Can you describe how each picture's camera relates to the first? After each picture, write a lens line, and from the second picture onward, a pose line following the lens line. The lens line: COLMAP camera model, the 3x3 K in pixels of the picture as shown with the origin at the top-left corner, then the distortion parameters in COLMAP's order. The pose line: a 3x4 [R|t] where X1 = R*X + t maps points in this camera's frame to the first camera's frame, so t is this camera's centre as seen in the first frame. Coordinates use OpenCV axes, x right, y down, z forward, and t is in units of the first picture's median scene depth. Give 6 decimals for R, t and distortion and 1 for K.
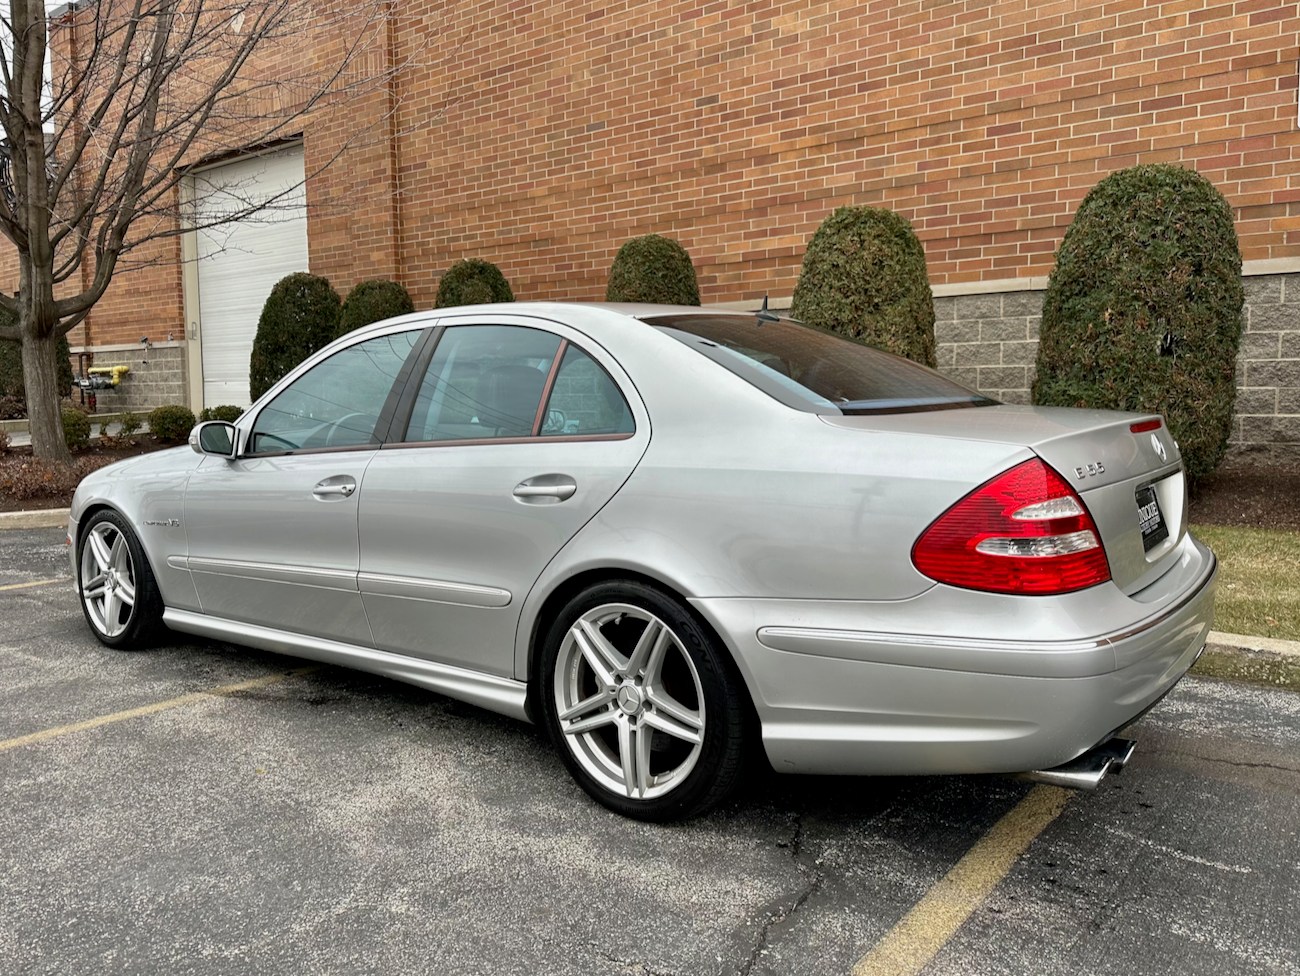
lens RADIAL K [[982.0, 0, 618.6], [0, 982.0, 473.2], [0, 0, 1]] dist [0.044522, -0.058159]
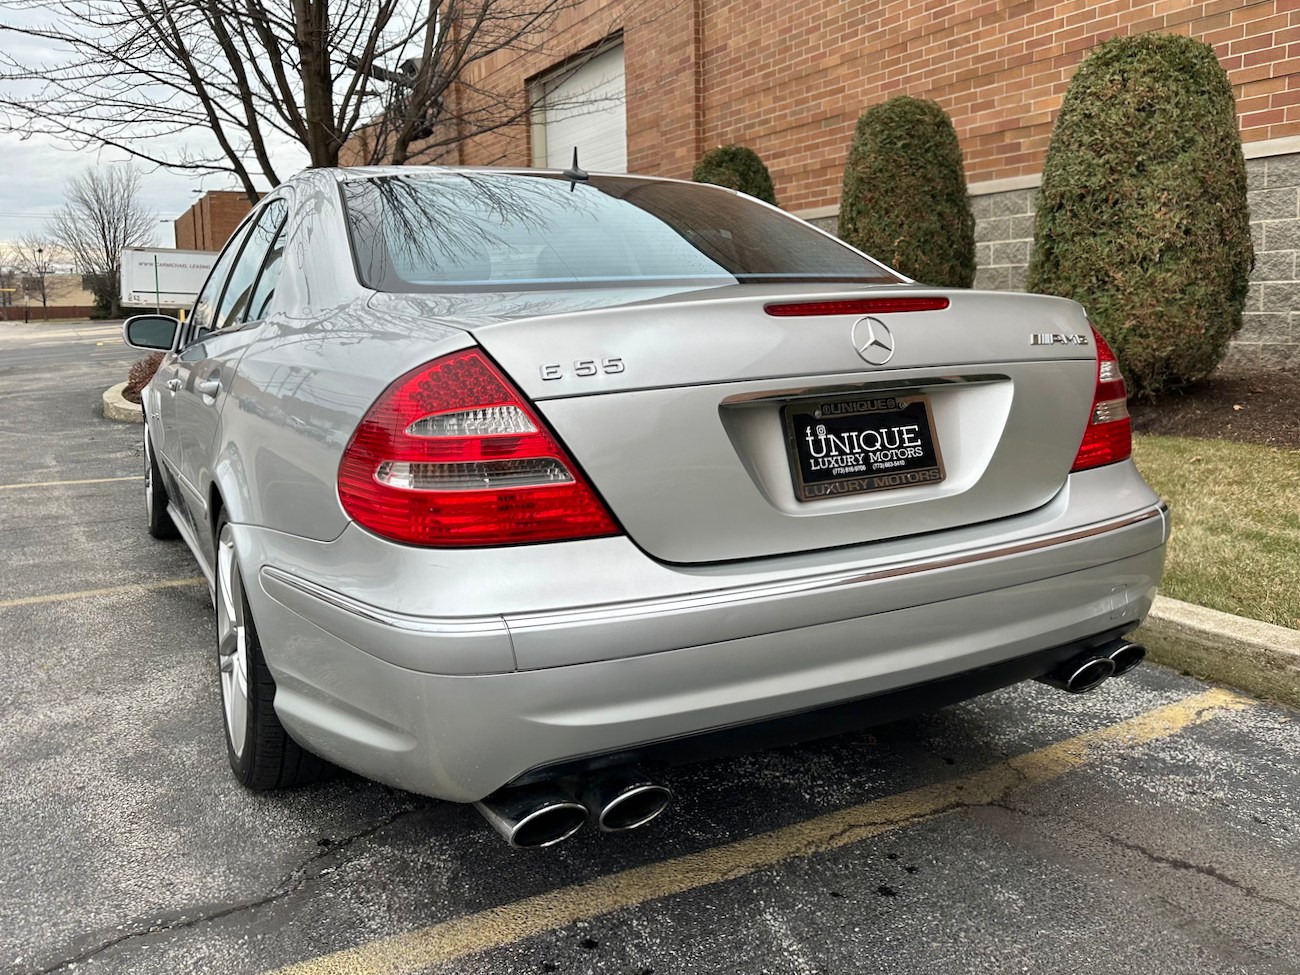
lens RADIAL K [[1042.3, 0, 647.6], [0, 1042.3, 427.3], [0, 0, 1]] dist [0.068807, -0.094475]
pose [[0.918484, 0.039580, -0.393472, 0.202600], [-0.024495, 0.998762, 0.043288, 0.001499], [0.394699, -0.030122, 0.918317, 0.096949]]
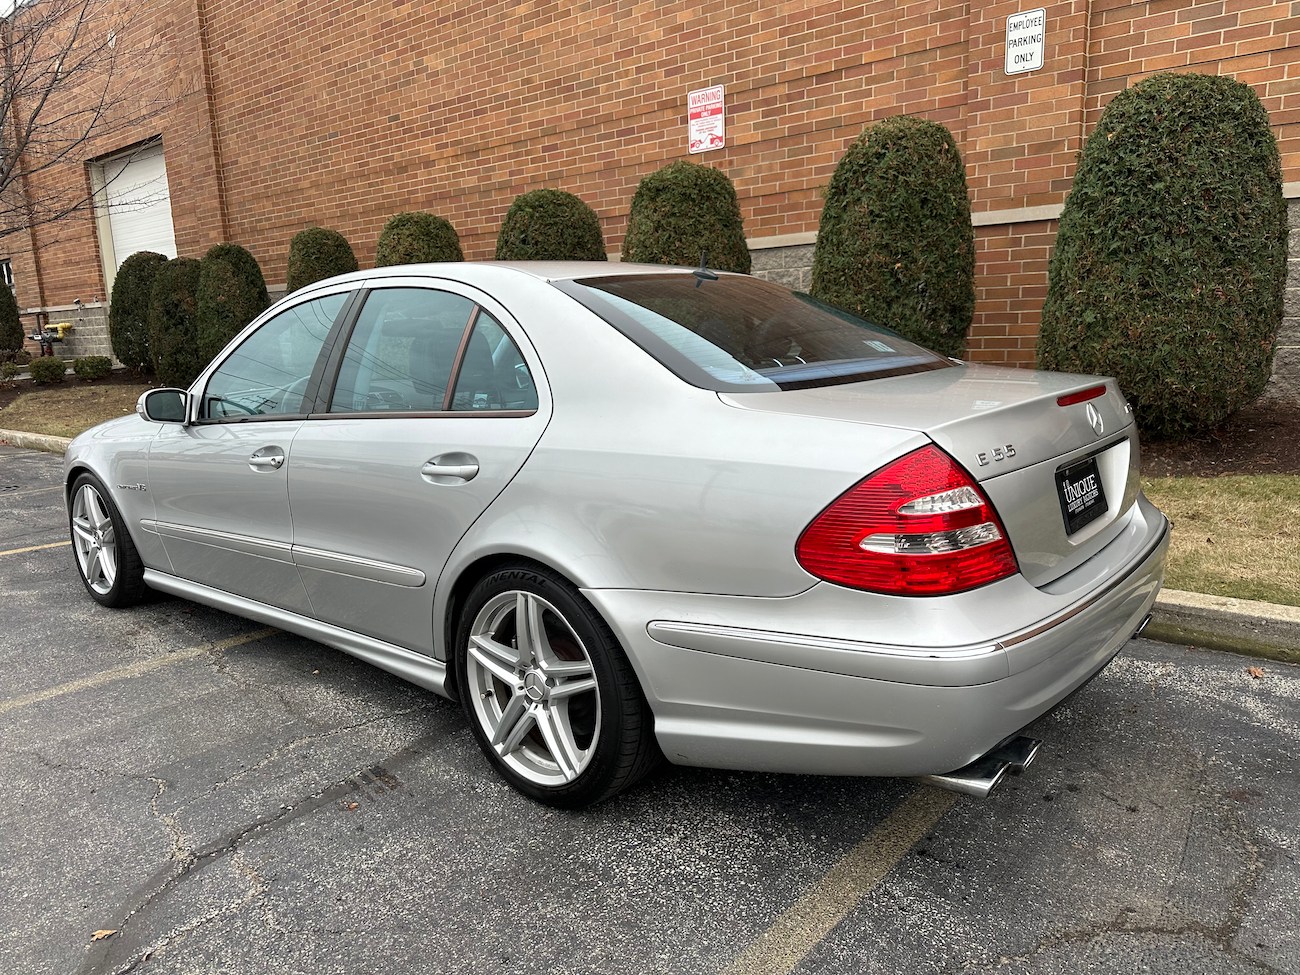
lens RADIAL K [[955.5, 0, 625.9], [0, 955.5, 489.4], [0, 0, 1]] dist [0.050006, -0.056656]
pose [[0.998195, -0.008723, -0.059427, 0.566335], [0.013647, 0.996459, 0.082971, 0.017950], [0.058493, -0.083632, 0.994779, -0.367313]]
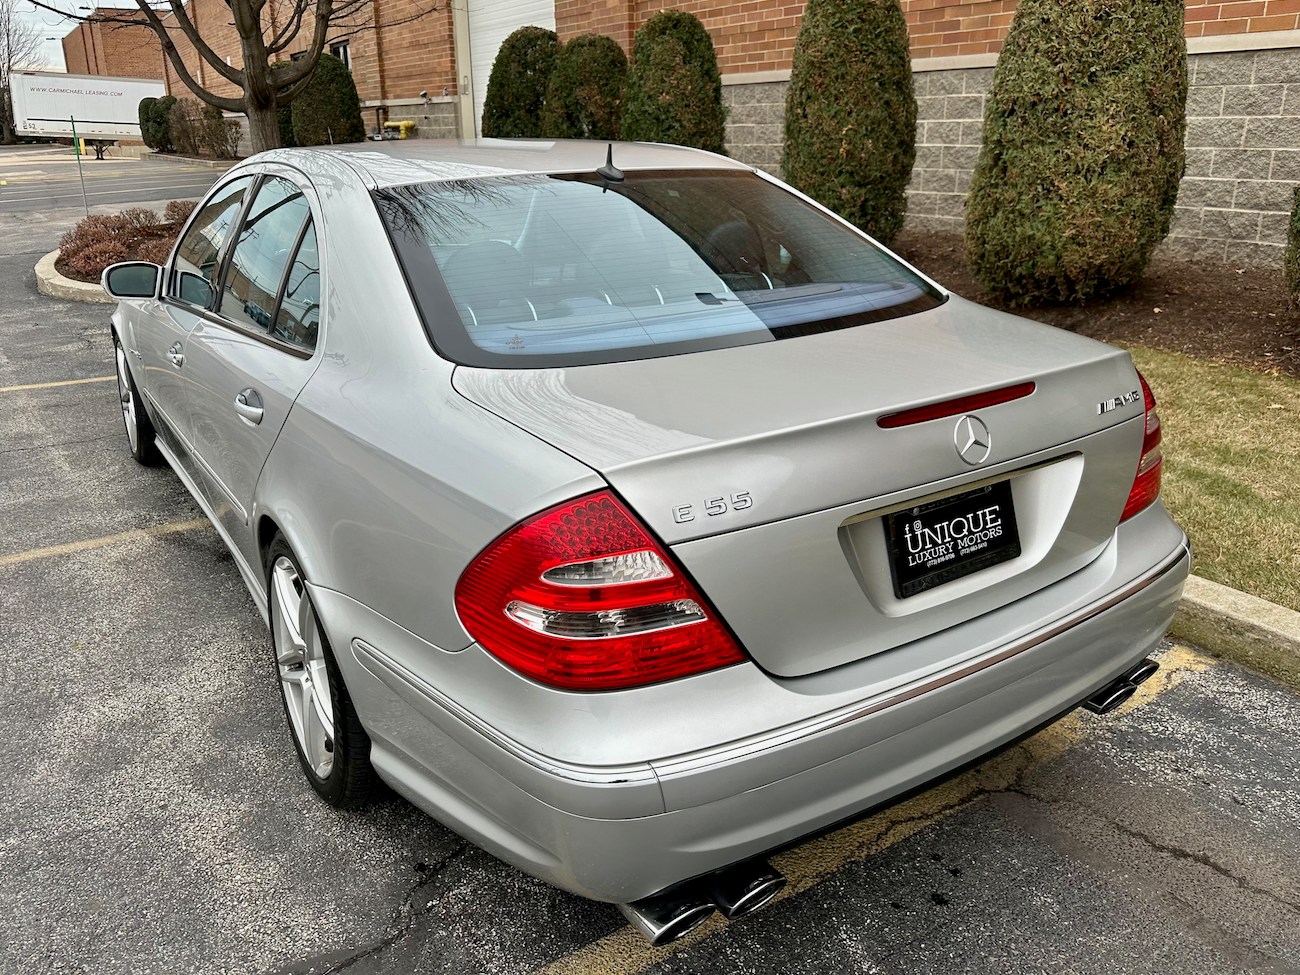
lens RADIAL K [[982.0, 0, 650.2], [0, 982.0, 449.6], [0, 0, 1]] dist [0.044522, -0.058159]
pose [[0.950485, 0.098963, -0.294592, 0.159806], [-0.028660, 0.971815, 0.233994, -0.049074], [0.309446, -0.213965, 0.926532, 0.100091]]
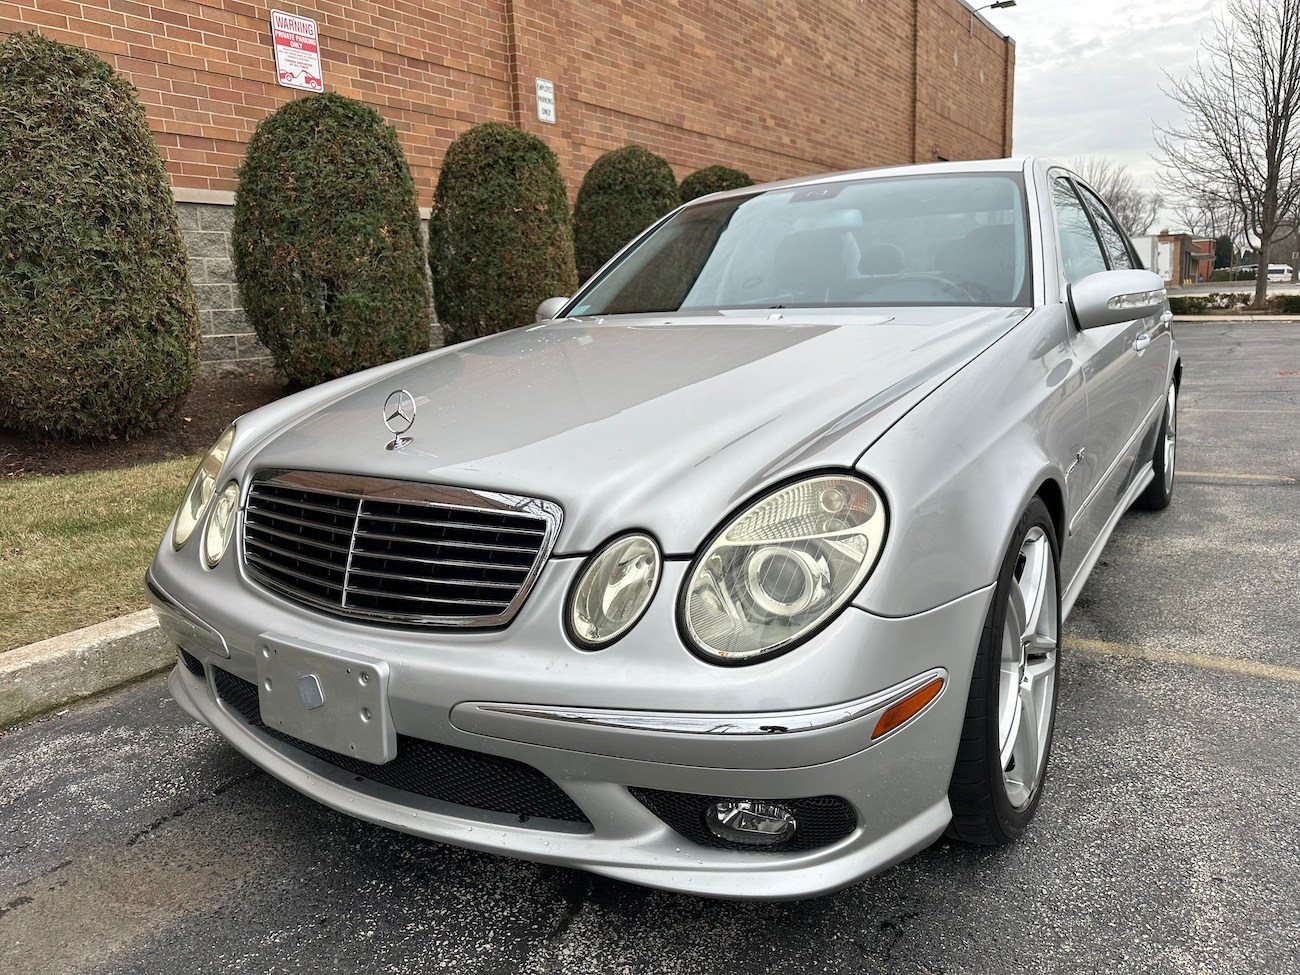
lens RADIAL K [[939.3, 0, 642.1], [0, 939.3, 493.9], [0, 0, 1]] dist [-0.012765, 0.006269]
pose [[-0.088905, -0.179753, 0.979686, -0.440311], [0.128653, 0.973269, 0.190251, -0.026590], [-0.987696, 0.142954, -0.063402, 0.600617]]
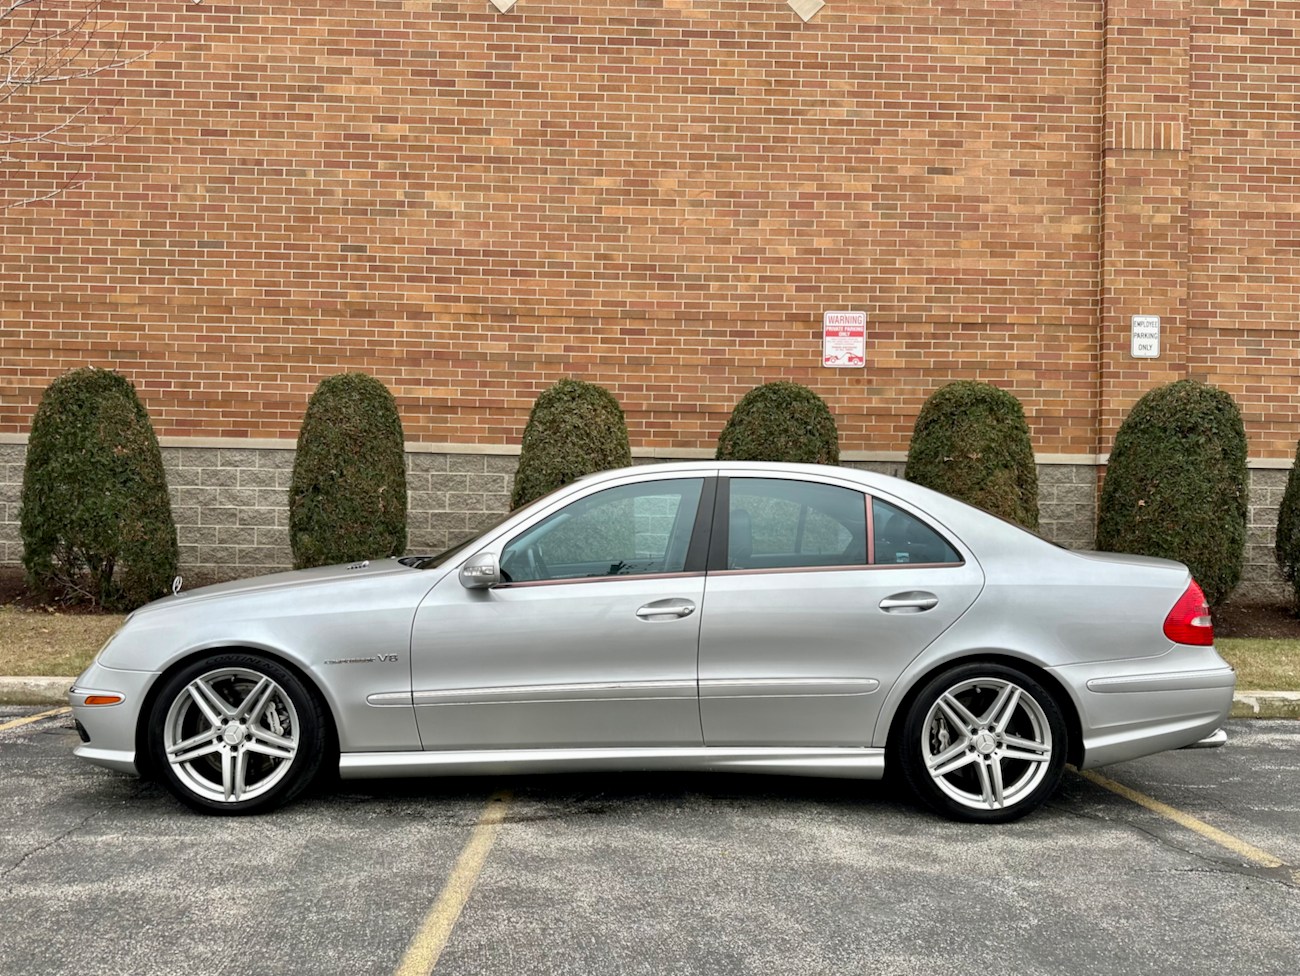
lens RADIAL K [[955.5, 0, 627.6], [0, 955.5, 549.0], [0, 0, 1]] dist [0.050006, -0.056656]
pose [[0.771697, 0.011804, 0.635881, -0.398979], [0.028275, 0.998202, -0.052844, 0.000346], [-0.635362, 0.058760, 0.769976, 0.063642]]
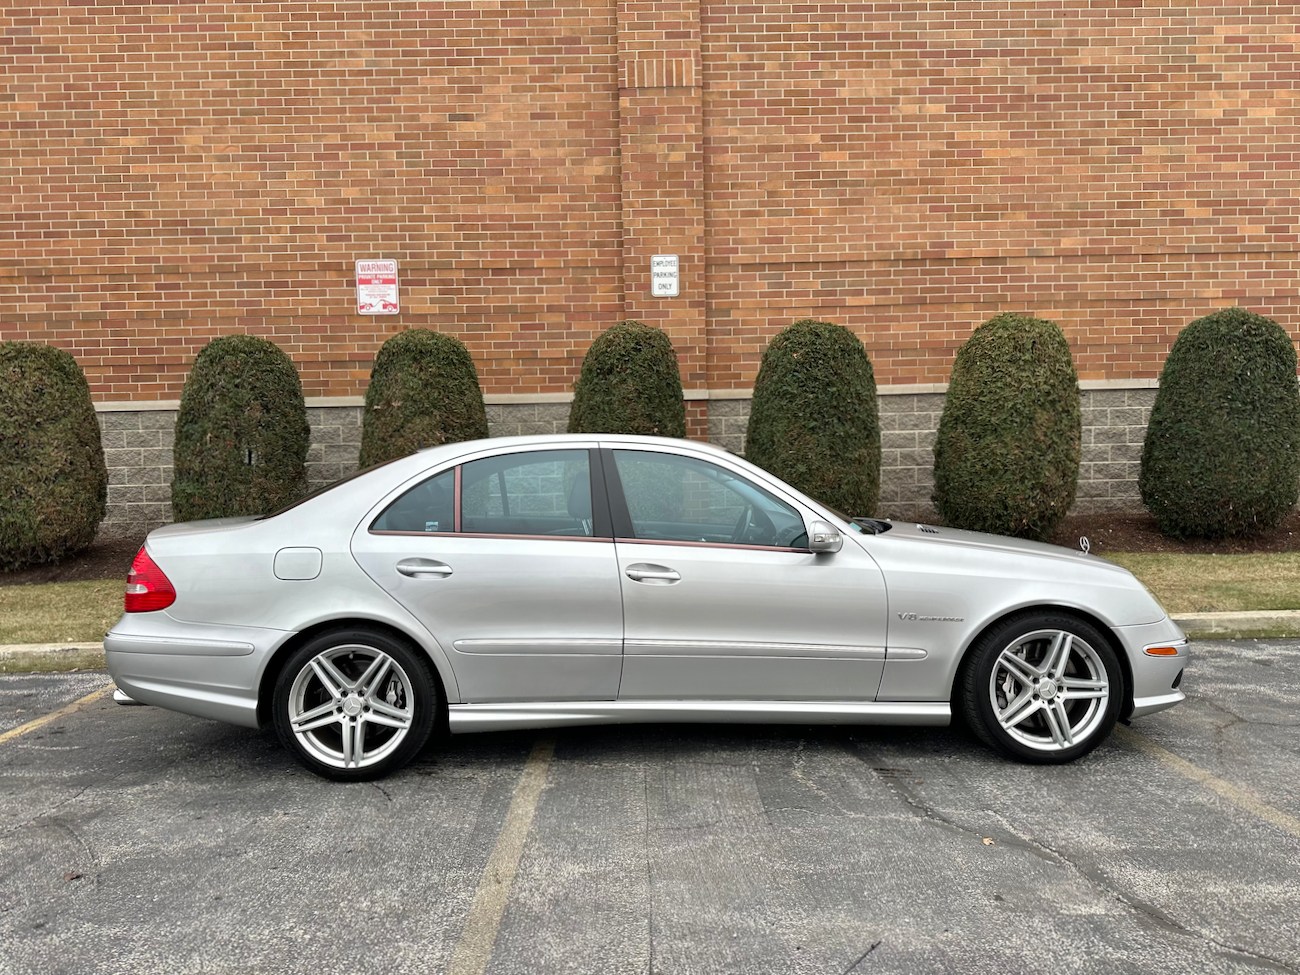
lens RADIAL K [[955.5, 0, 659.7], [0, 955.5, 498.8], [0, 0, 1]] dist [0.050006, -0.056656]
pose [[0.780605, -0.035721, 0.624003, 0.090774], [0.065898, 0.997505, -0.025335, 0.006839], [-0.621540, 0.060898, 0.781011, -0.375900]]
